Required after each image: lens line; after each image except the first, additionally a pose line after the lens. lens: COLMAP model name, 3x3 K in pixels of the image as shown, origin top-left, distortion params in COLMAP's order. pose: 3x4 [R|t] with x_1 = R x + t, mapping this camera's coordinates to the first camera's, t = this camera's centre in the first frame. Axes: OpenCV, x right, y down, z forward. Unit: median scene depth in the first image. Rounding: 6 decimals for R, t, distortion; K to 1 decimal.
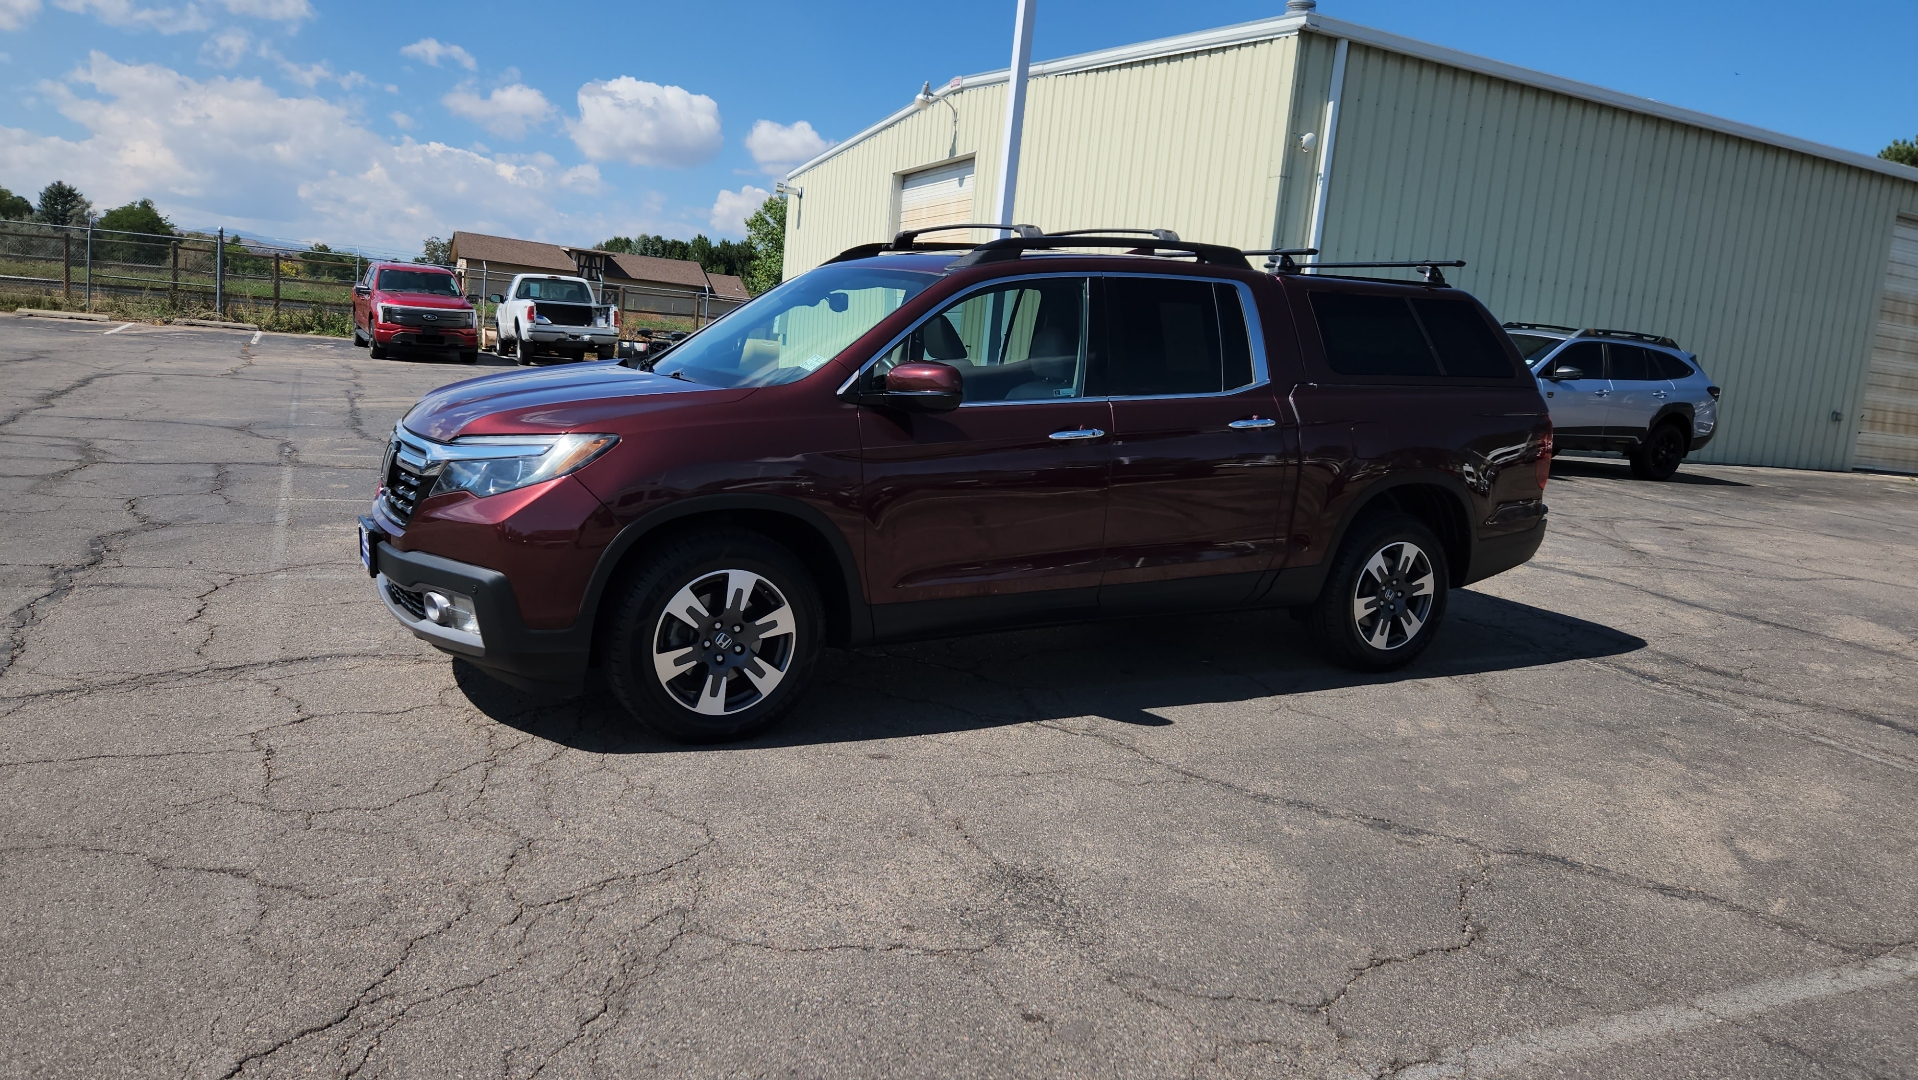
lens RADIAL K [[1283.4, 0, 933.3], [0, 1283.4, 535.0], [0, 0, 1]] dist [0.064211, -0.048841]
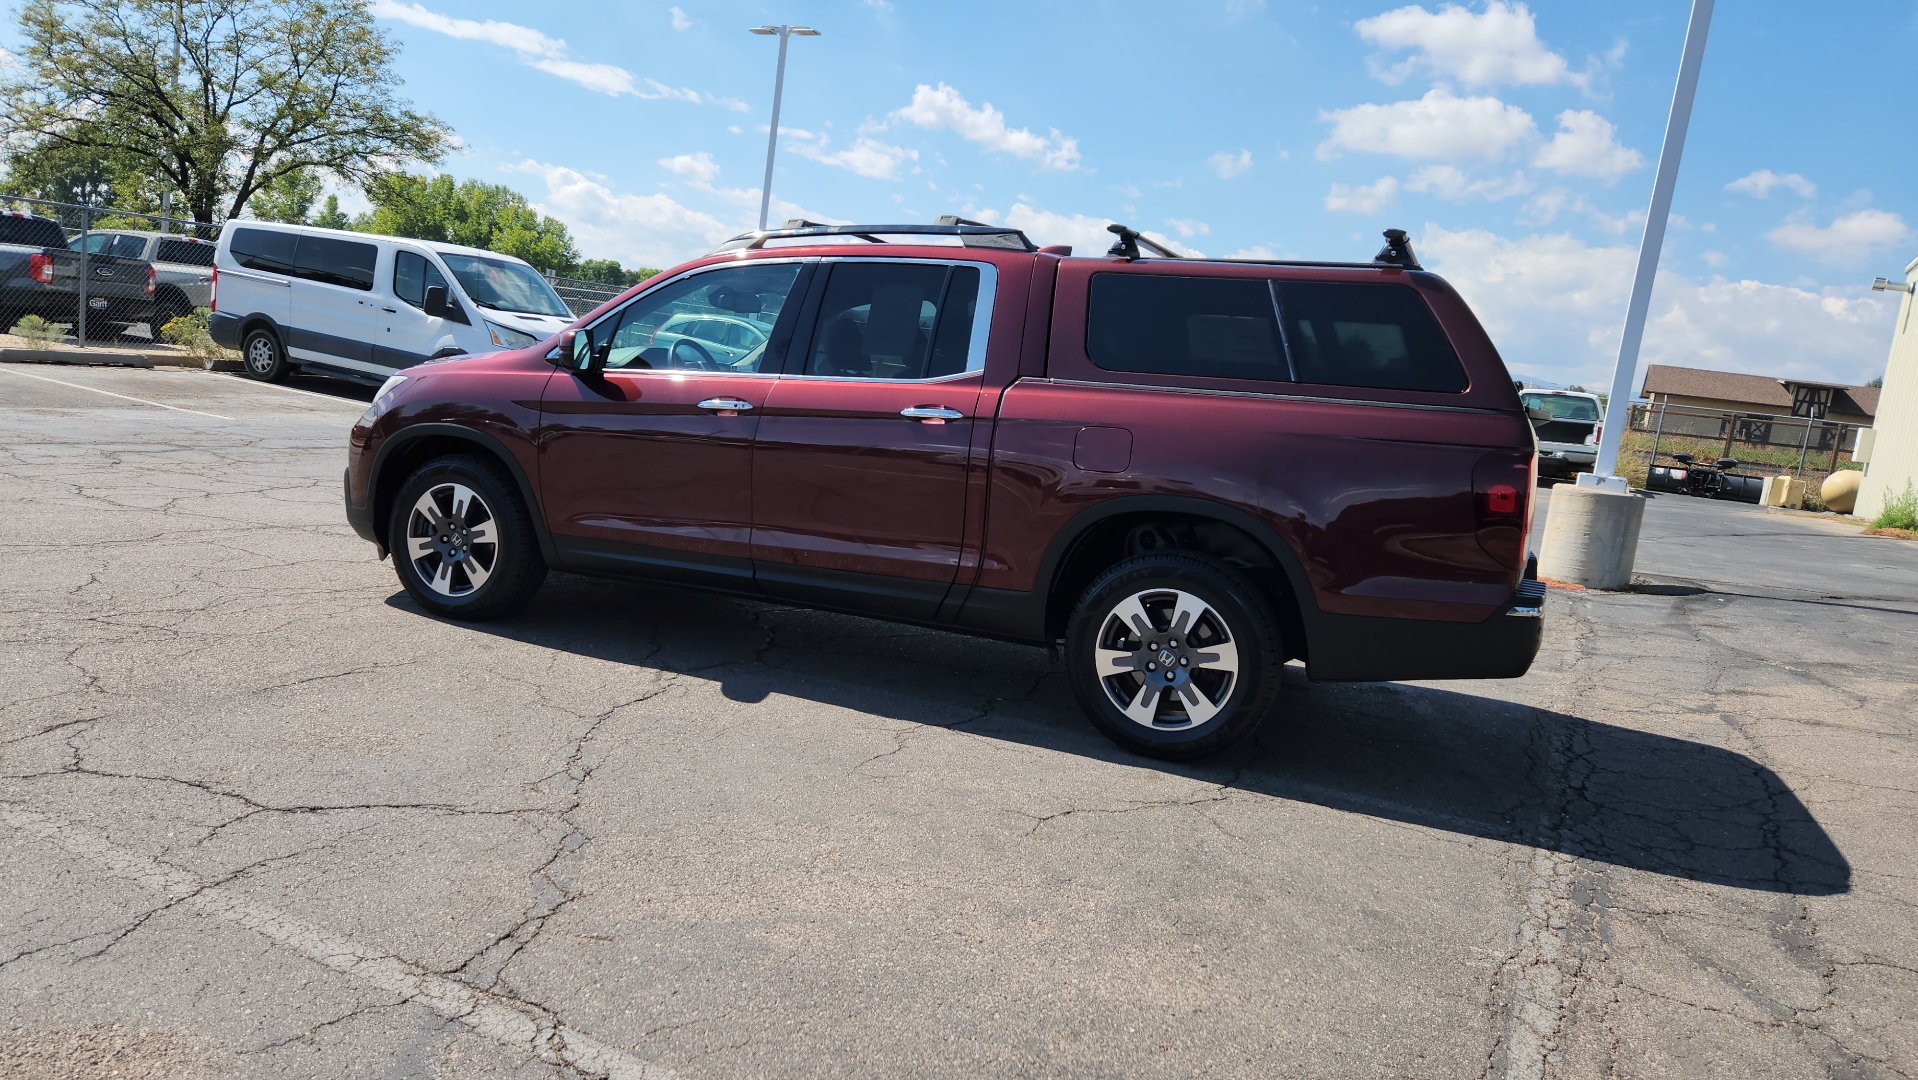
lens RADIAL K [[1283.4, 0, 924.0], [0, 1283.4, 529.8], [0, 0, 1]] dist [0.064211, -0.048841]
pose [[0.613379, 0.089849, -0.784661, 1.060808], [-0.176689, 0.983938, -0.025452, 0.019783], [0.769771, 0.154253, 0.619402, 0.498762]]
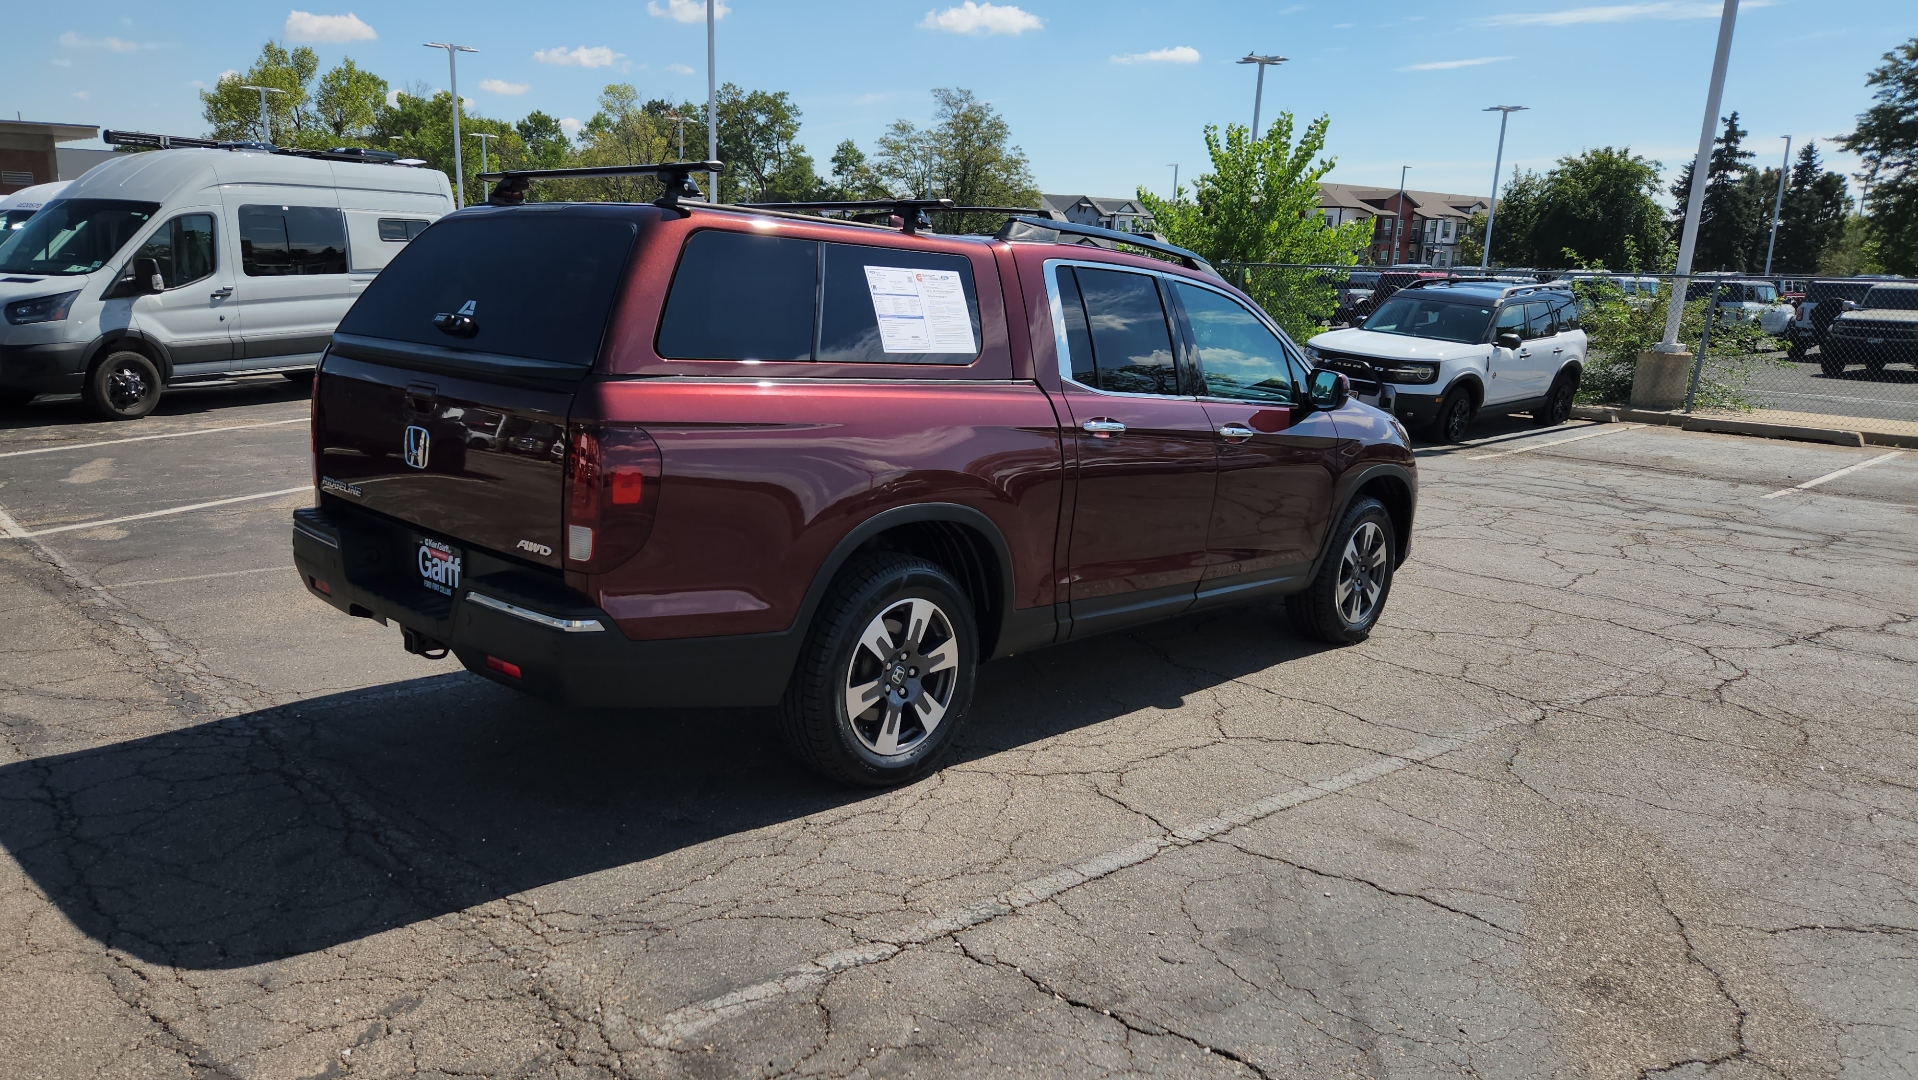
lens RADIAL K [[1279.0, 0, 922.1], [0, 1279.0, 537.9], [0, 0, 1]] dist [0.068527, -0.052848]
pose [[-0.950187, -0.056394, -0.306537, 0.498291], [-0.156927, 0.936304, 0.314180, -0.367233], [0.269294, 0.346633, -0.898513, 2.298534]]
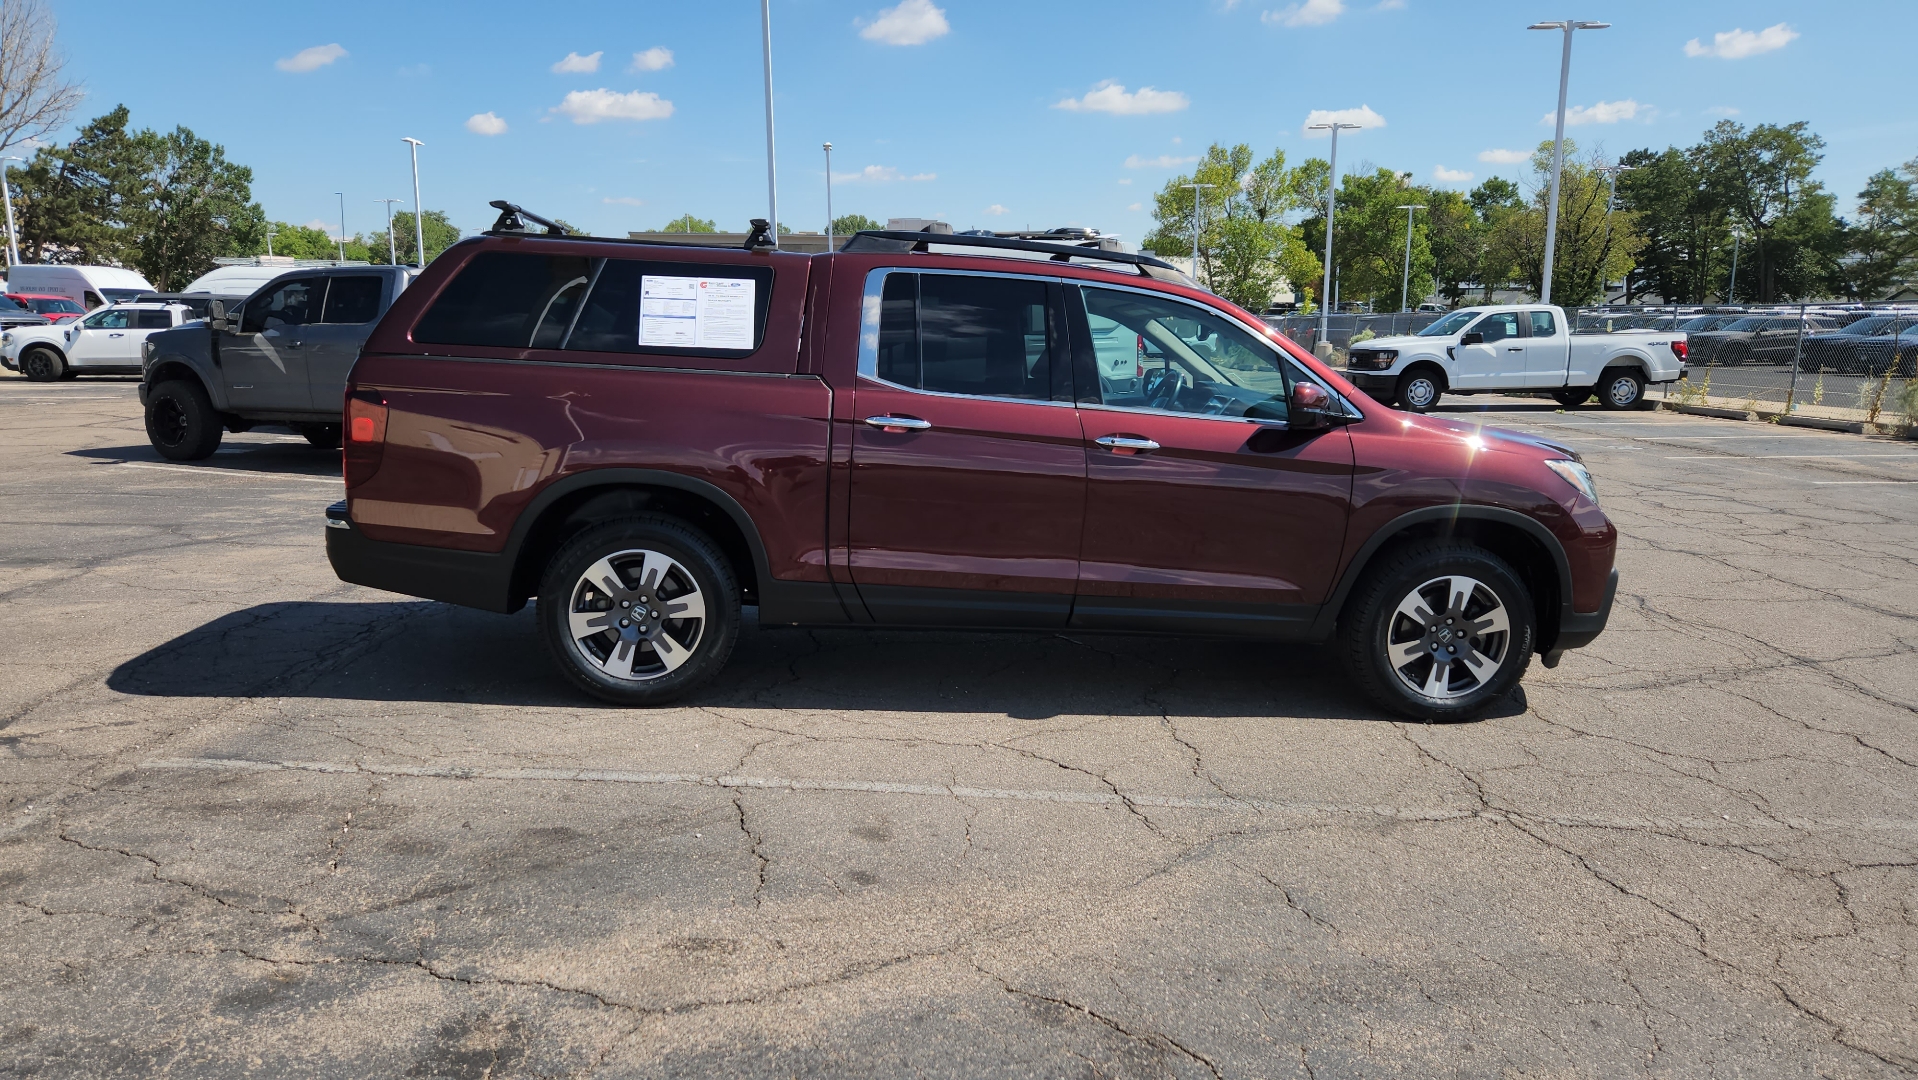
lens RADIAL K [[1279.0, 0, 941.7], [0, 1279.0, 542.5], [0, 0, 1]] dist [0.068527, -0.052848]
pose [[-0.913174, -0.159518, 0.375056, -0.337167], [-0.027960, 0.942576, 0.332819, -0.411763], [-0.406610, 0.293435, -0.865196, 2.330195]]
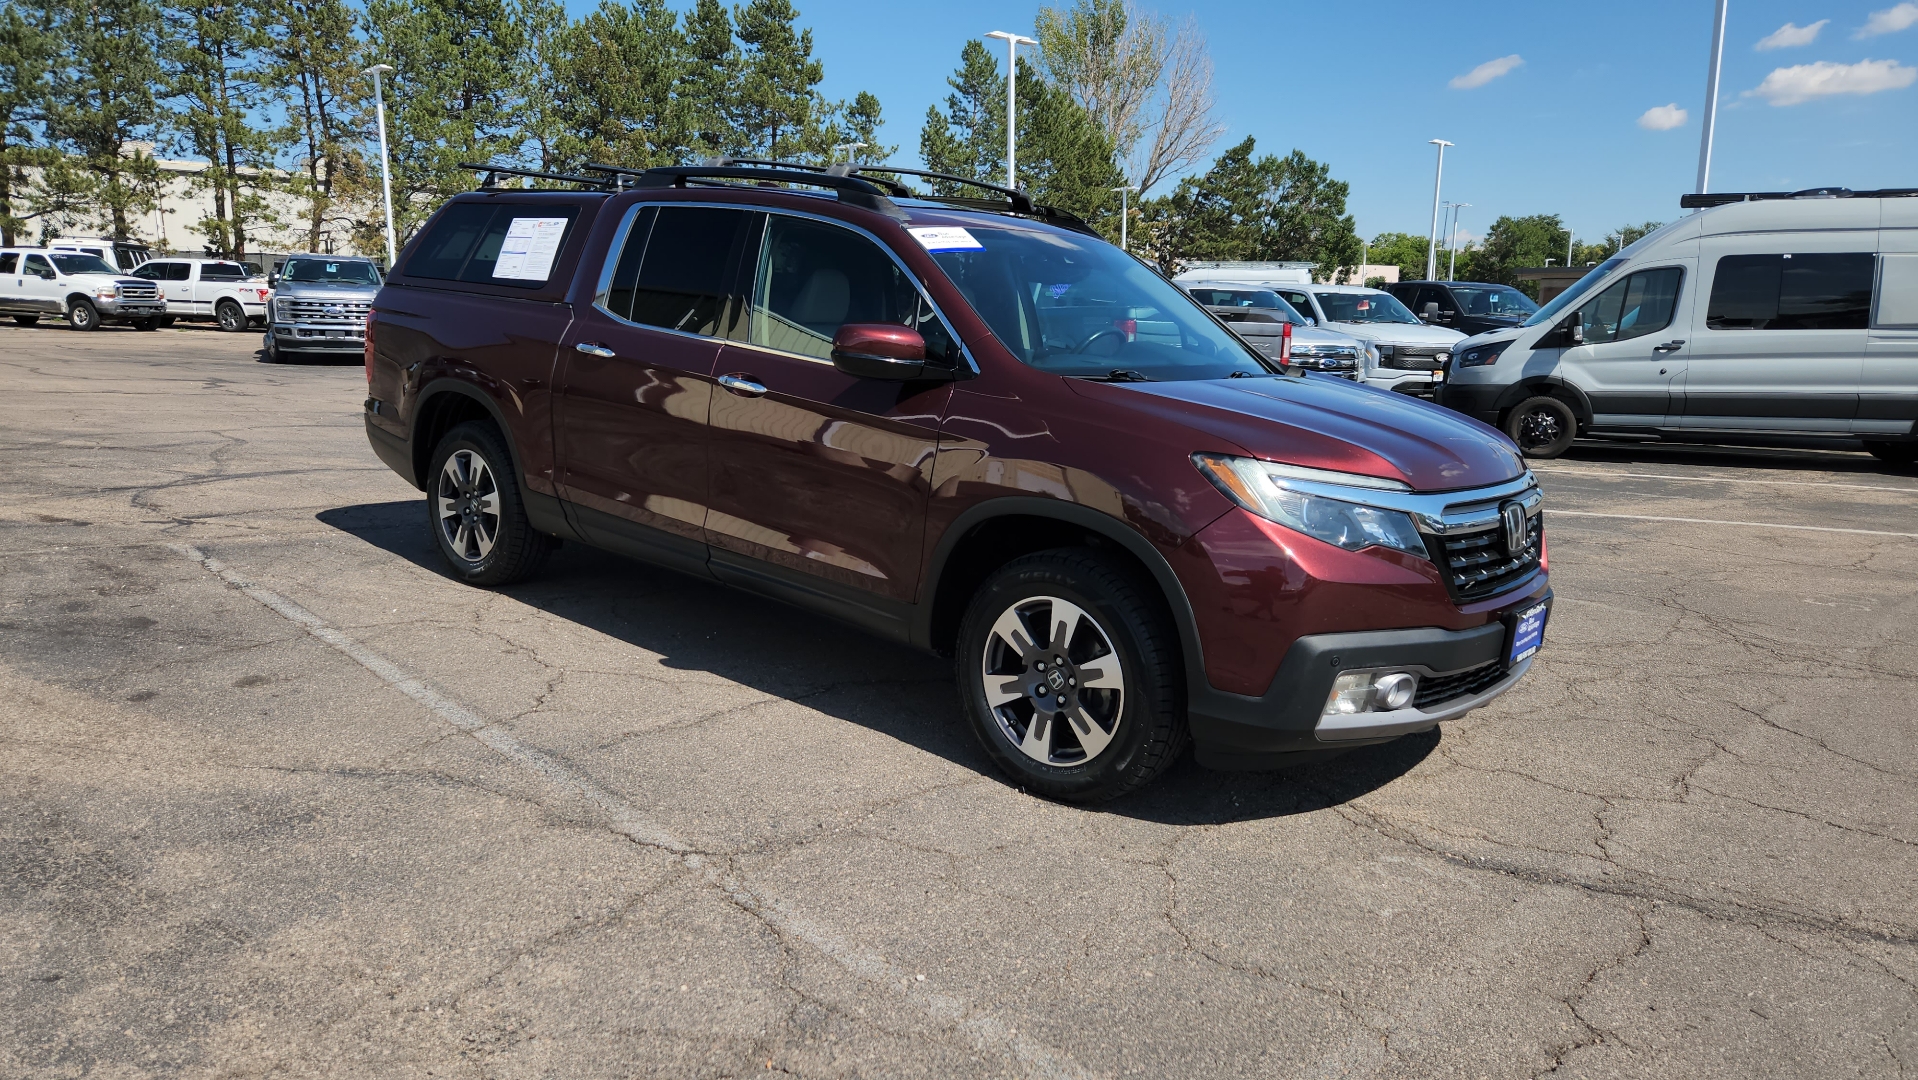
lens RADIAL K [[1279.0, 0, 940.7], [0, 1279.0, 554.4], [0, 0, 1]] dist [0.068527, -0.052848]
pose [[-0.340632, -0.268430, 0.901063, -0.990917], [0.081559, 0.946329, 0.312747, -0.313486], [-0.936653, 0.180021, -0.300457, 1.533903]]
